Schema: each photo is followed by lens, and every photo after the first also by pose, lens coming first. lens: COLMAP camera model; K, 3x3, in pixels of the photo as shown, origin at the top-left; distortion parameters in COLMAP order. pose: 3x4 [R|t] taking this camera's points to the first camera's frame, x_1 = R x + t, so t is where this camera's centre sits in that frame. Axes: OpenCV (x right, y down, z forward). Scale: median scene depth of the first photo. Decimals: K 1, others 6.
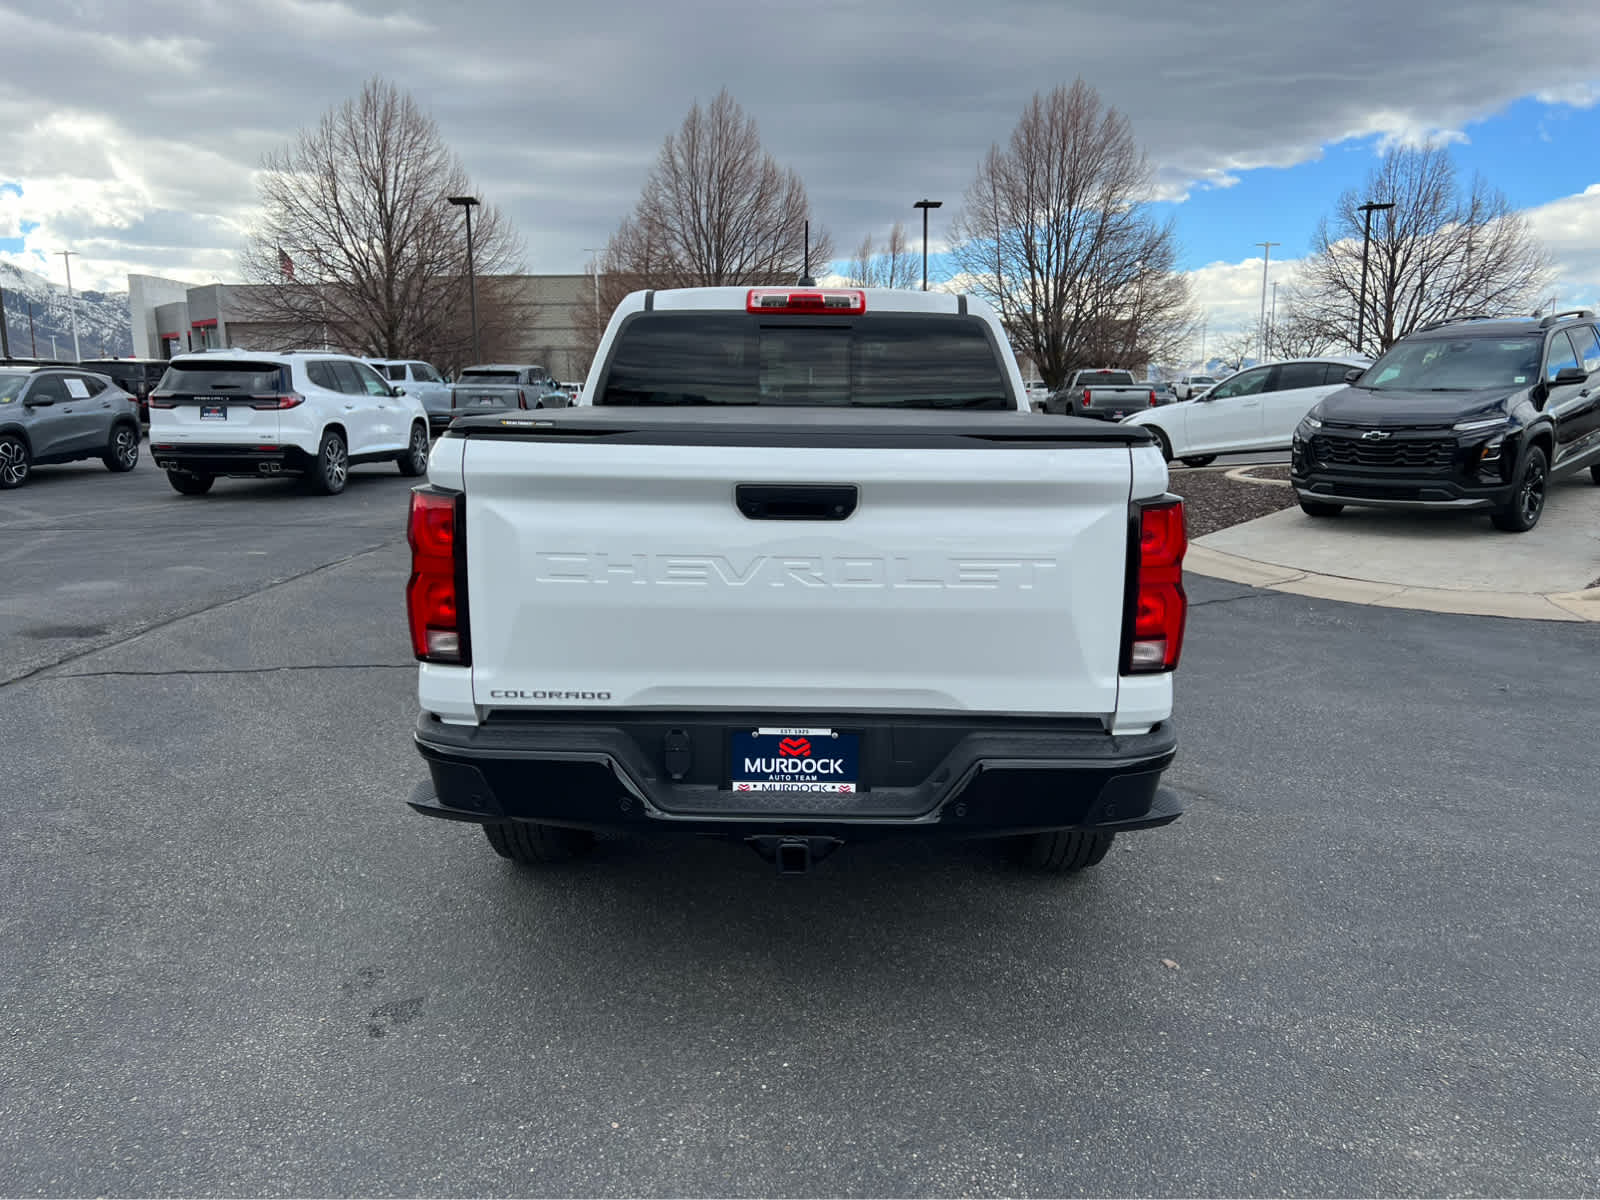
lens RADIAL K [[1159.9, 0, 800.0], [0, 1159.9, 600.0], [0, 0, 1]] dist [0.040143, -0.002190]
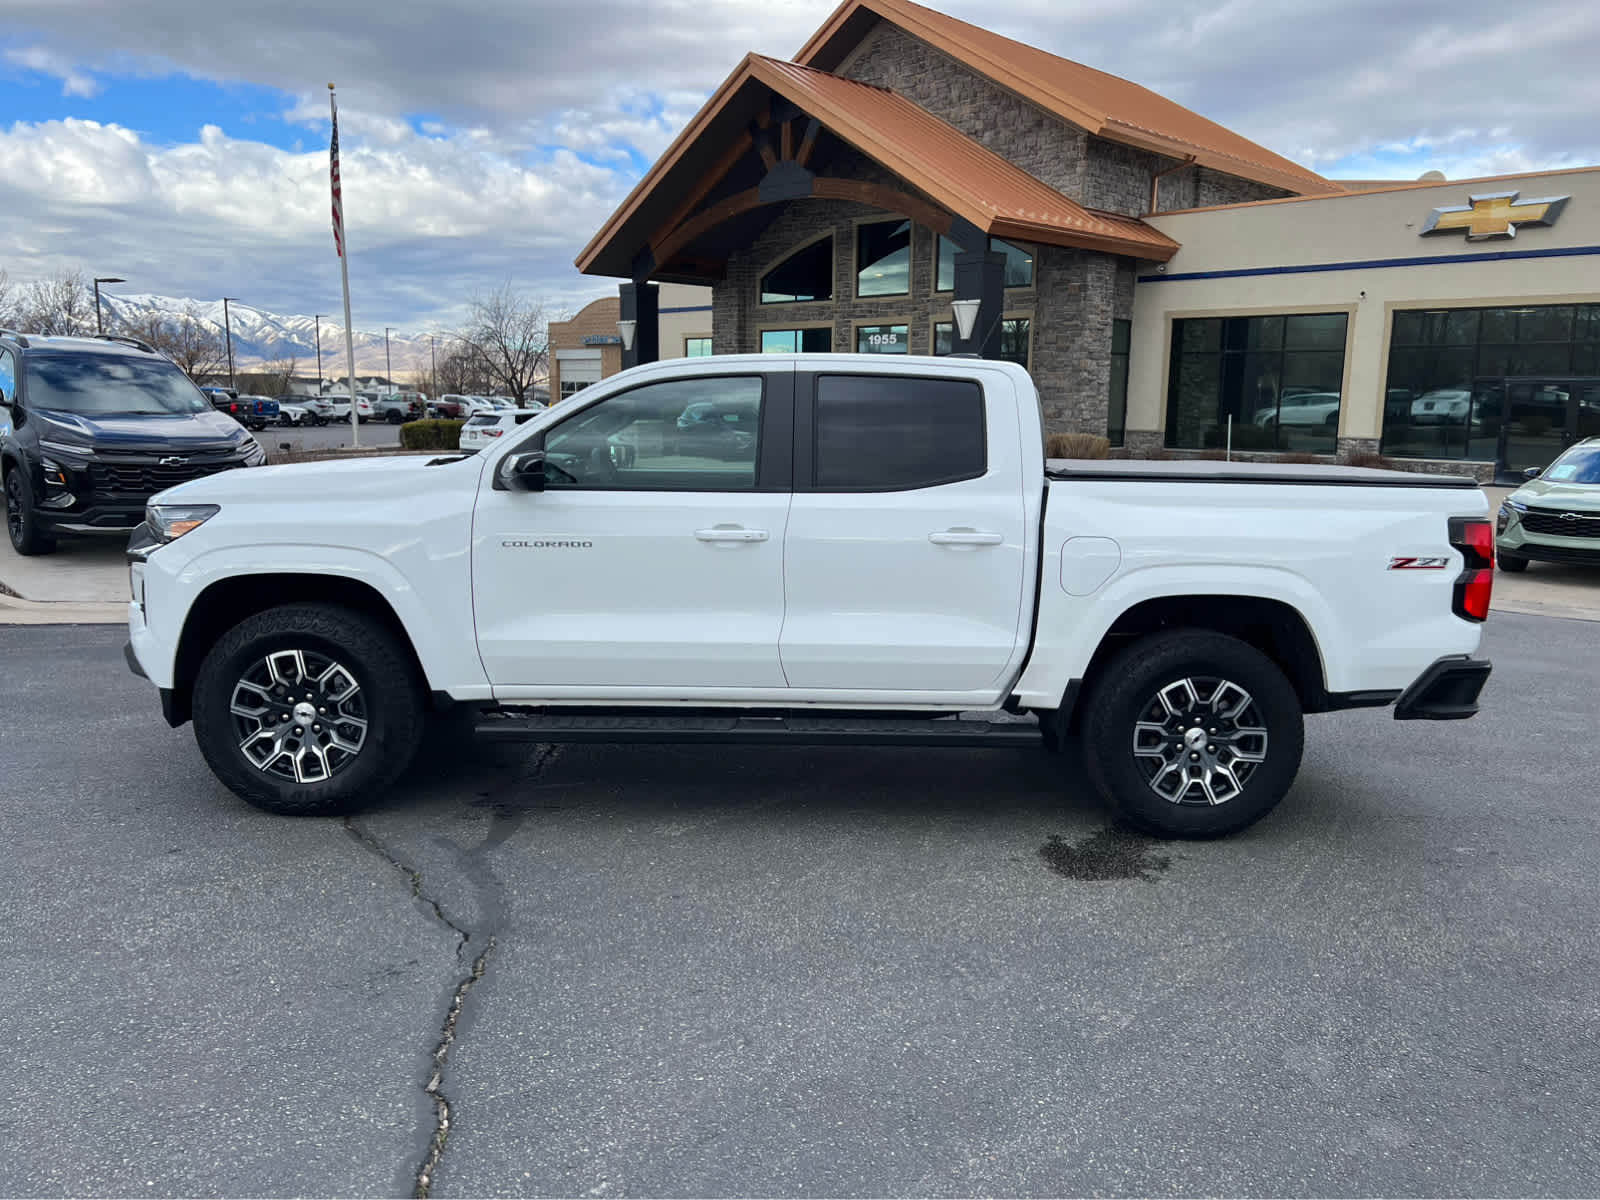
lens RADIAL K [[1204.5, 0, 800.0], [0, 1204.5, 600.0], [0, 0, 1]] dist [0.047799, -0.046973]
pose [[-0.026905, -0.151221, 0.988134, -0.526625], [0.159329, 0.975206, 0.153580, -0.100446], [-0.986859, 0.161570, -0.002144, 0.513410]]
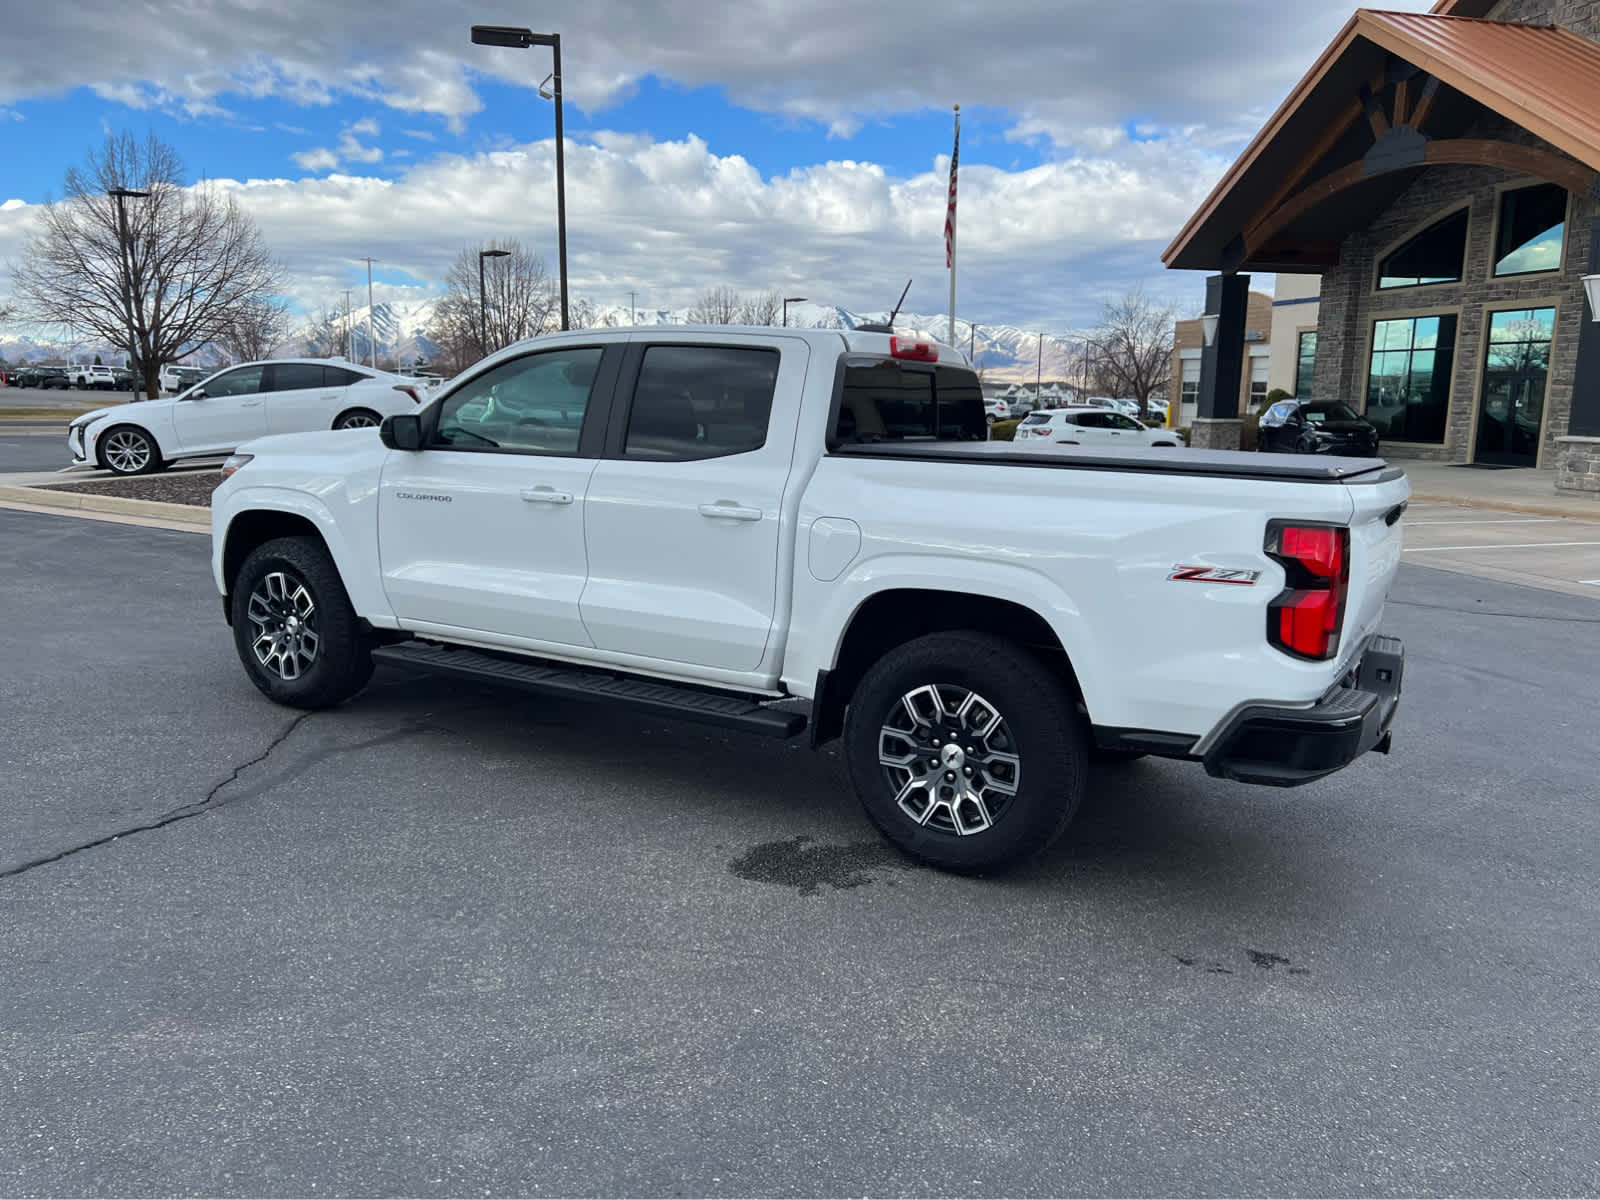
lens RADIAL K [[1200.8, 0, 800.0], [0, 1200.8, 600.0], [0, 0, 1]] dist [0.080007, -0.097478]
pose [[0.501543, -0.124975, 0.856058, -0.447046], [0.126040, 0.989509, 0.070614, -0.041864], [-0.855902, 0.072482, 0.512033, 0.214914]]
